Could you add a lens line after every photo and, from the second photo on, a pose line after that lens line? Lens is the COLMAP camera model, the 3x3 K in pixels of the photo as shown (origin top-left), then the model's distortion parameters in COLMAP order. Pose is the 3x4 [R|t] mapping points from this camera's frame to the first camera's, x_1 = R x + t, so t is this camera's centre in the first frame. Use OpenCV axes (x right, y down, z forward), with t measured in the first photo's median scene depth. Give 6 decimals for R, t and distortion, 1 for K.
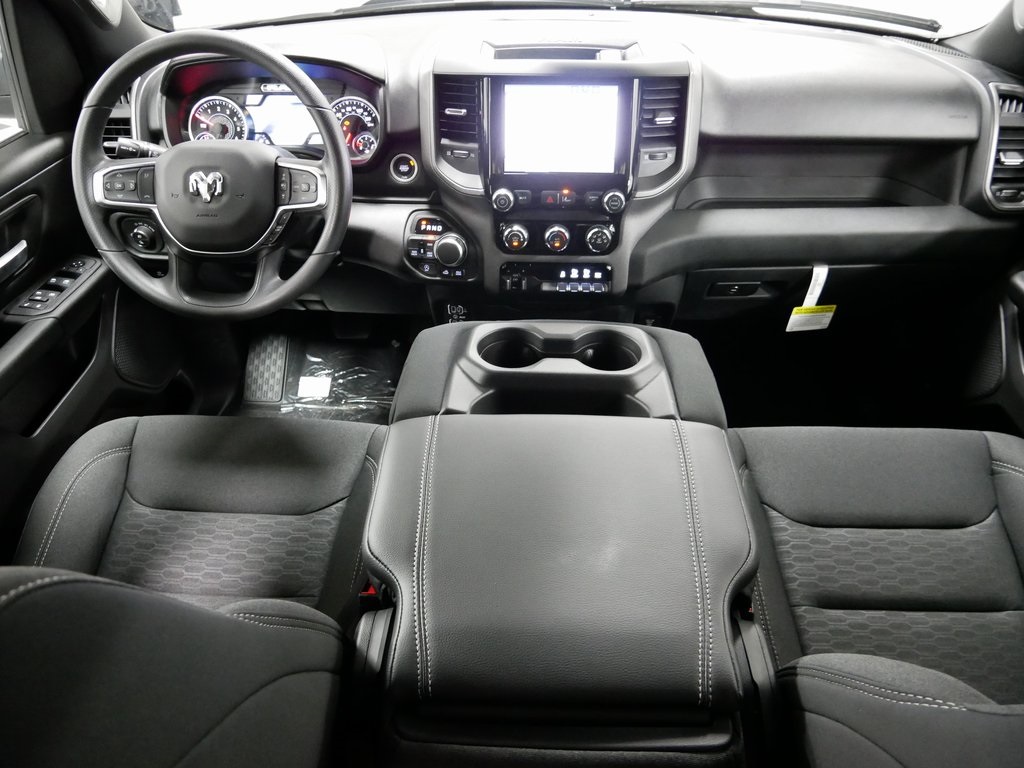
lens RADIAL K [[728.0, 0, 512.0], [0, 728.0, 384.0], [0, 0, 1]] dist [-0.044492, 0.010578]
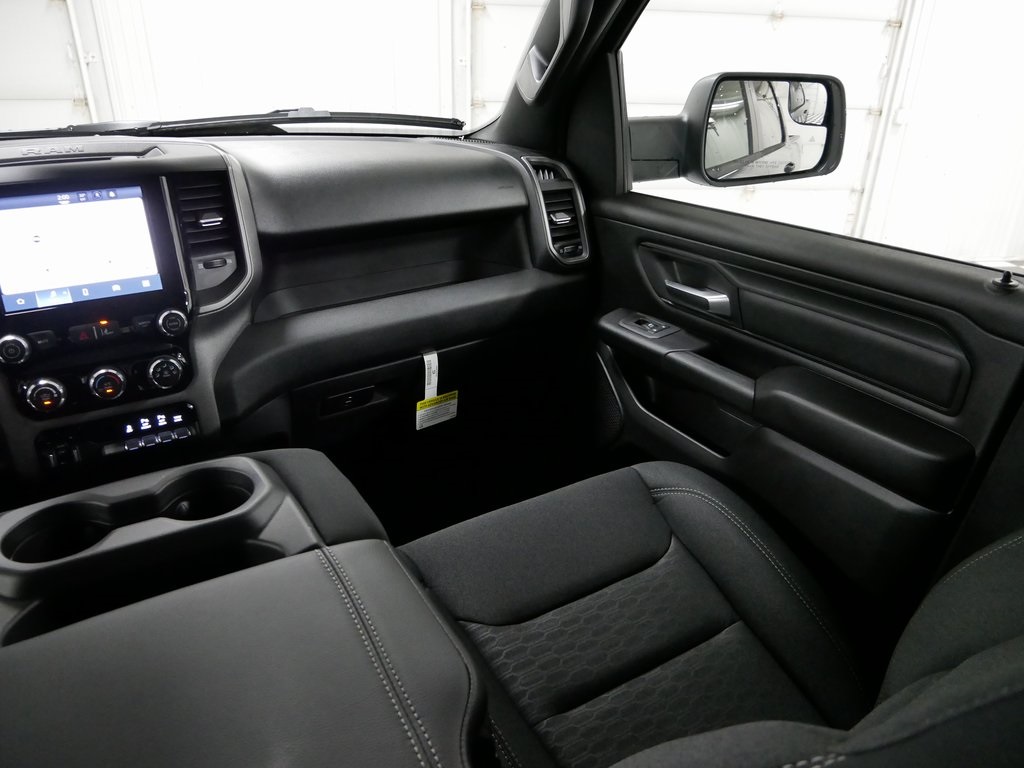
lens RADIAL K [[728.0, 0, 512.0], [0, 728.0, 384.0], [0, 0, 1]] dist [-0.044492, 0.010578]
pose [[0.837962, -0.221473, 0.498768, 0.040378], [0.329716, 0.933743, -0.139324, 0.043248], [-0.434865, 0.281199, 0.855465, 0.166653]]
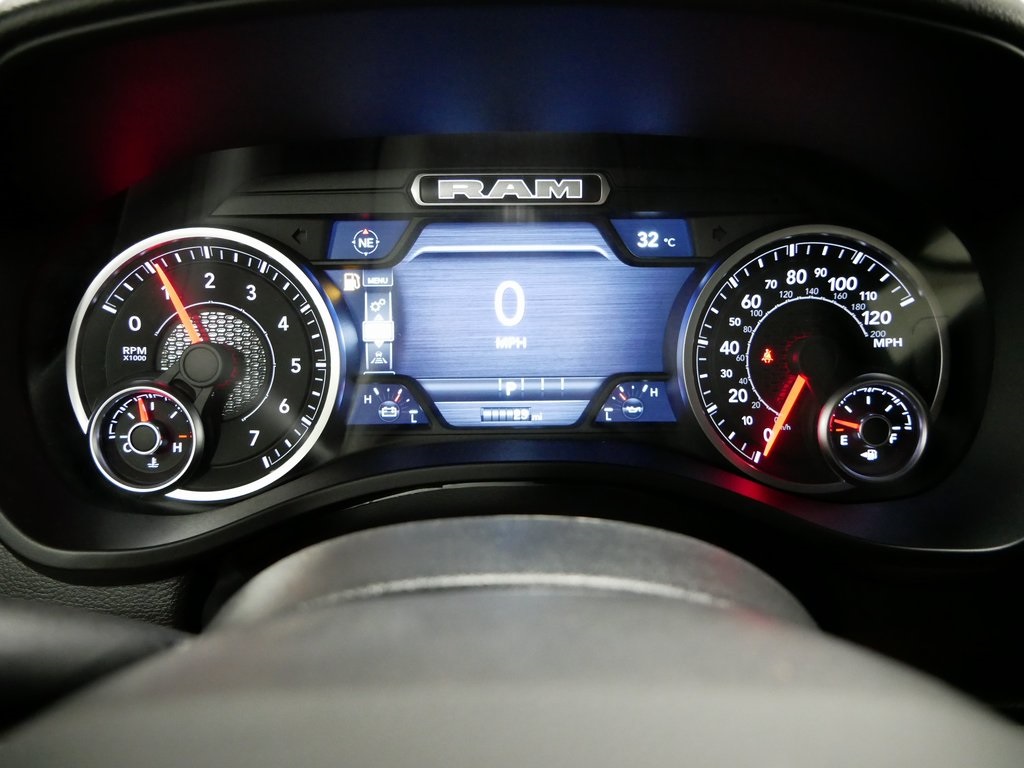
lens RADIAL K [[904.7, 0, 512.0], [0, 904.7, 384.0], [0, 0, 1]] dist [-0.012831, 0.004324]
pose [[0.998223, -0.022611, 0.055137, -0.349621], [0.034011, 0.975904, -0.215534, -0.304104], [-0.048935, 0.217026, 0.974939, 0.770268]]
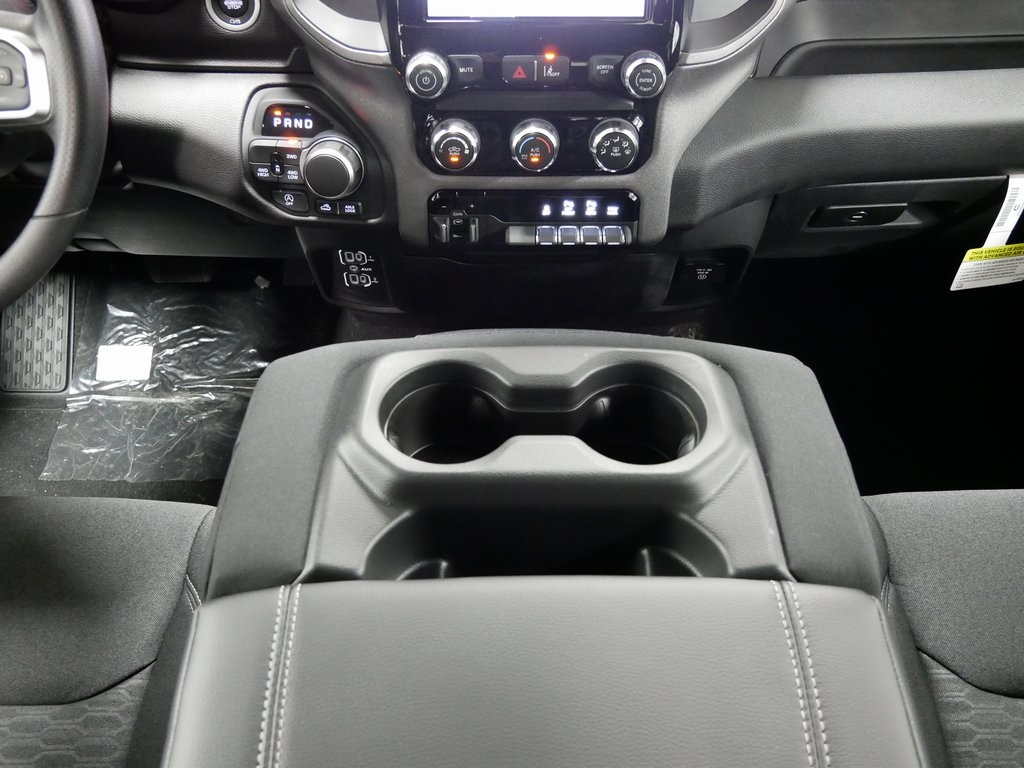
lens RADIAL K [[1039.7, 0, 512.0], [0, 1039.7, 384.0], [0, 0, 1]] dist [0.004996, -0.004580]
pose [[0.999124, -0.025577, 0.033130, 0.016375], [0.020661, 0.989786, 0.141054, -0.133608], [-0.036399, -0.140245, 0.989447, 0.233854]]
